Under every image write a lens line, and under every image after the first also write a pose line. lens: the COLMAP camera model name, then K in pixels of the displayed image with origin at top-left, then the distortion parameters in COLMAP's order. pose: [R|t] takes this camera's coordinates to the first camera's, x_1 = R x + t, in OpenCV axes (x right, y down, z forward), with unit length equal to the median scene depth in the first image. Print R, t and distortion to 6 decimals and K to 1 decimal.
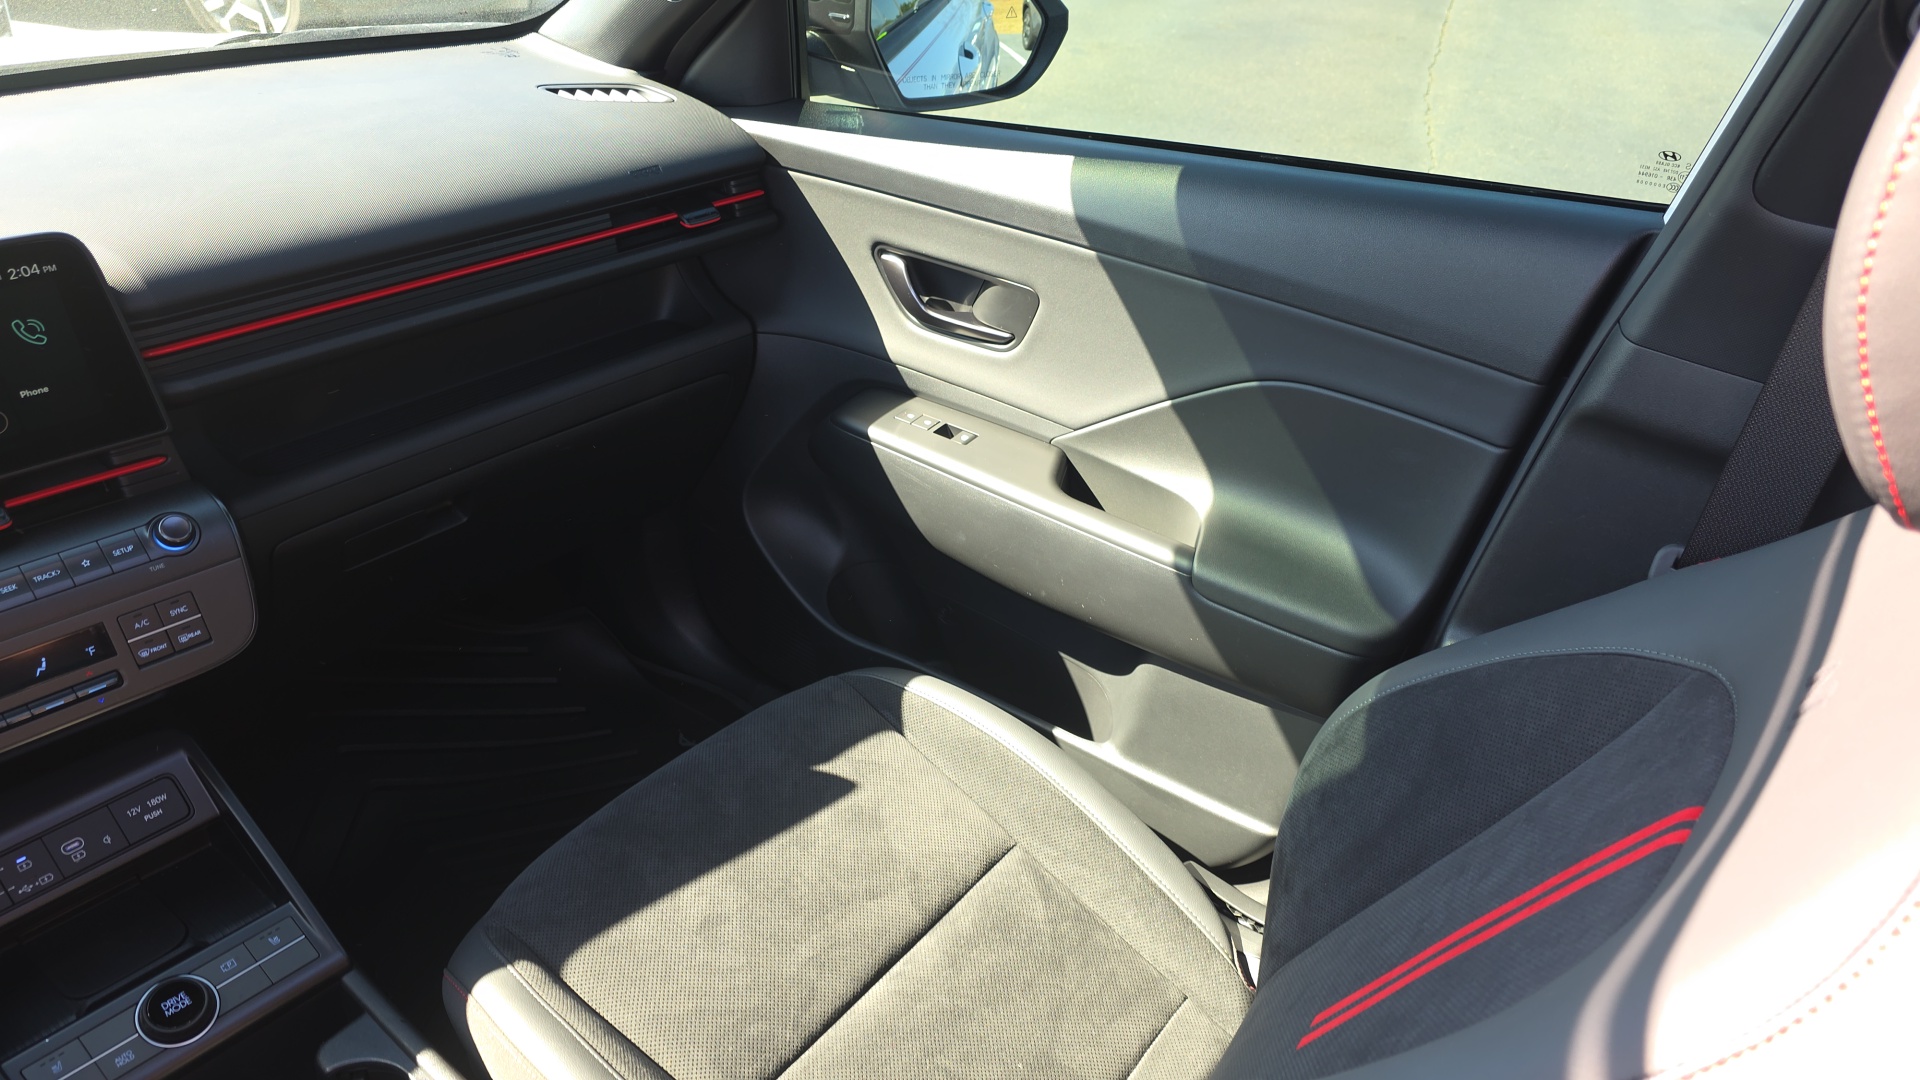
lens RADIAL K [[1304.8, 0, 954.2], [0, 1304.8, 585.3], [0, 0, 1]] dist [0.063220, -0.068190]
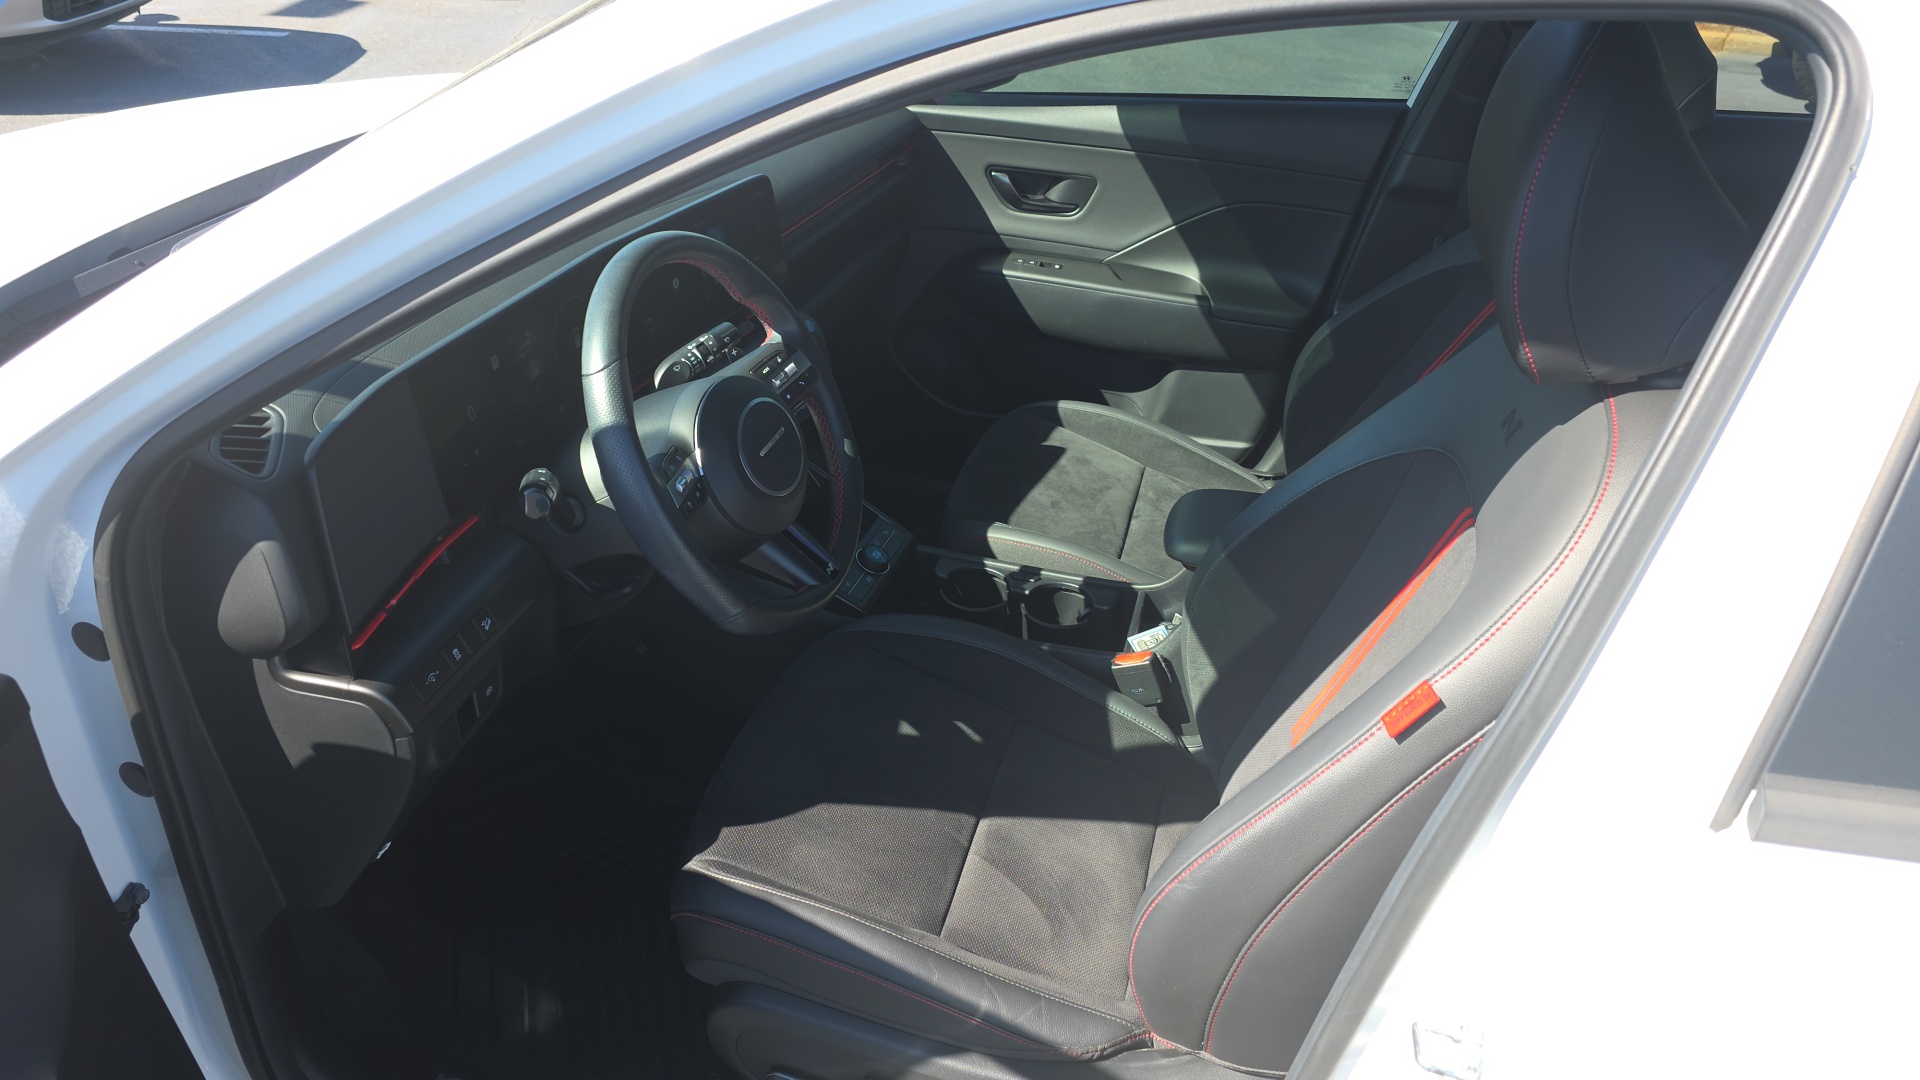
lens RADIAL K [[1304.8, 0, 947.3], [0, 1304.8, 575.6], [0, 0, 1]] dist [0.063220, -0.068190]
pose [[0.920635, -0.199196, 0.335786, -1.019550], [0.198506, 0.979410, 0.036757, 0.259862], [-0.336194, 0.032816, 0.941221, -0.803336]]
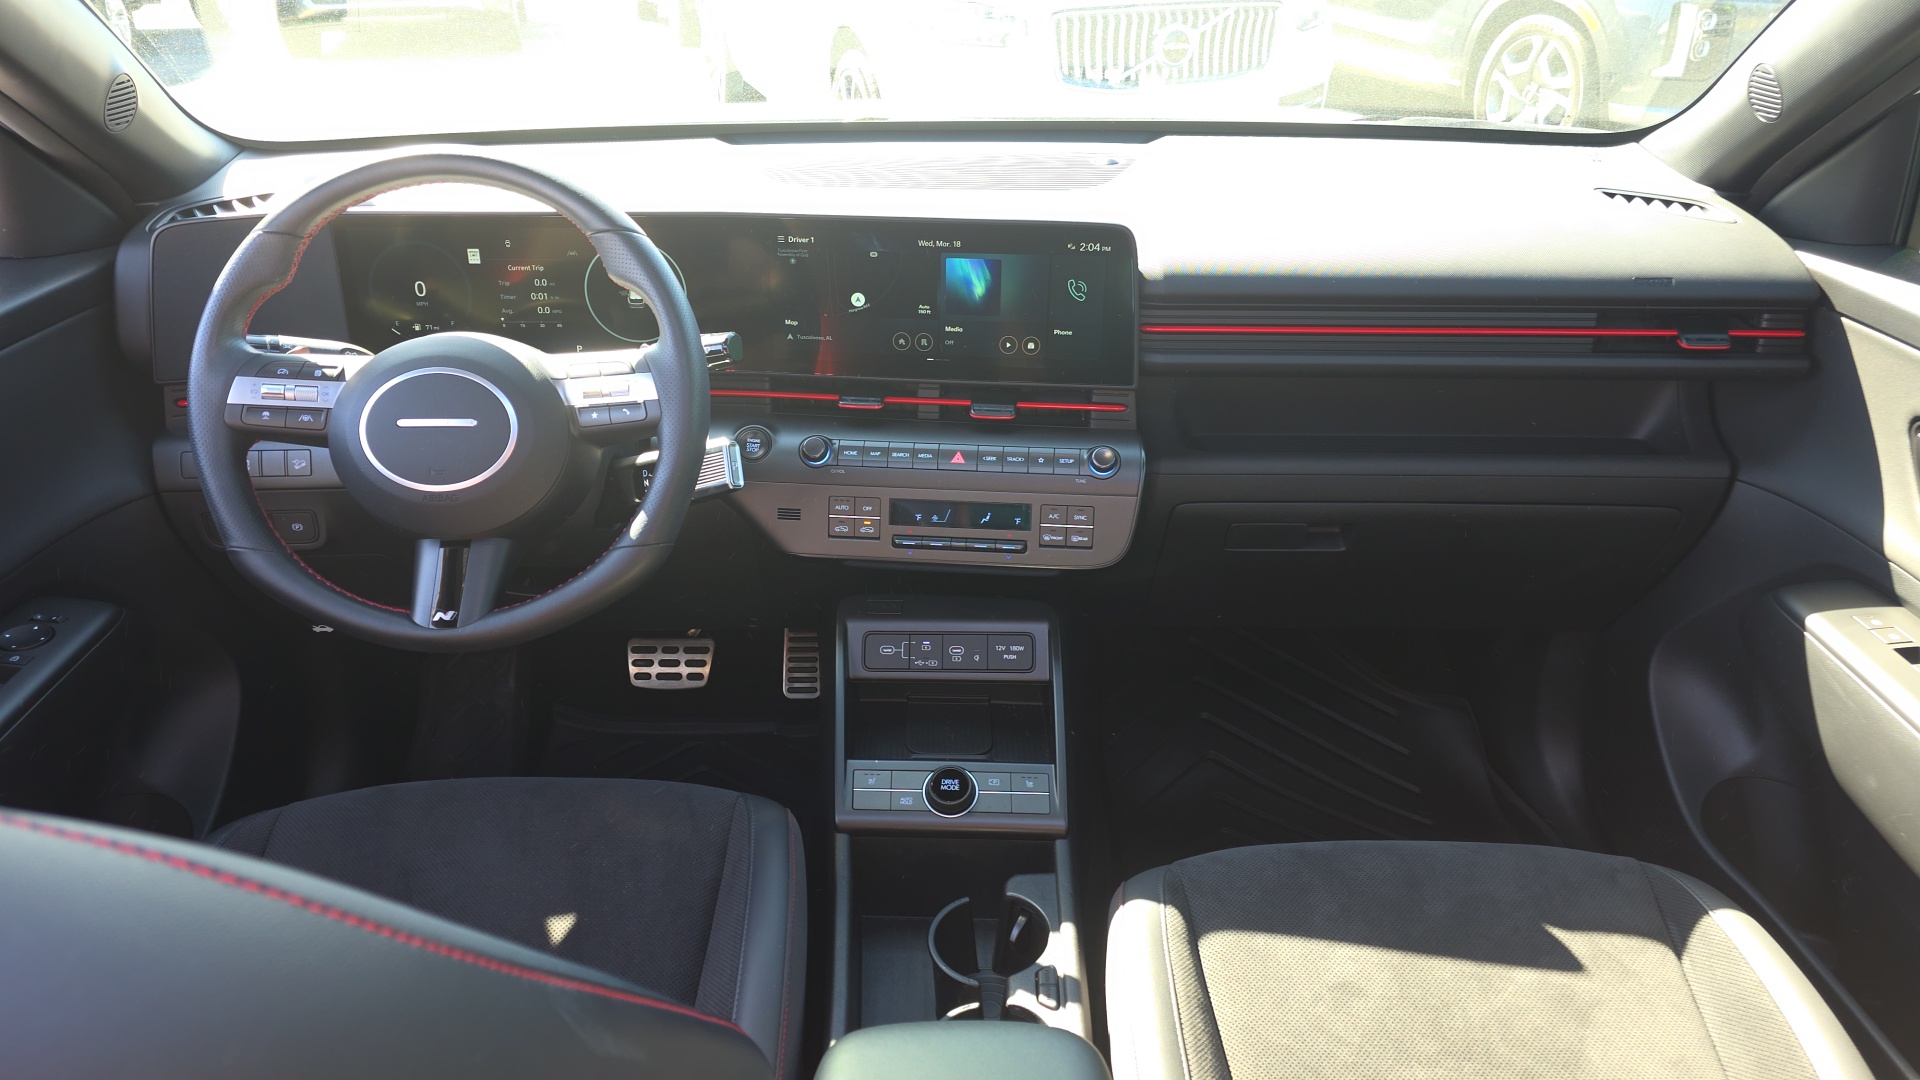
lens RADIAL K [[1304.8, 0, 951.2], [0, 1304.8, 543.3], [0, 0, 1]] dist [0.063220, -0.068190]
pose [[0.625768, 0.333411, -0.705161, 0.220173], [-0.409338, 0.909921, 0.066974, 0.007947], [0.663971, 0.246739, 0.705877, 0.020094]]
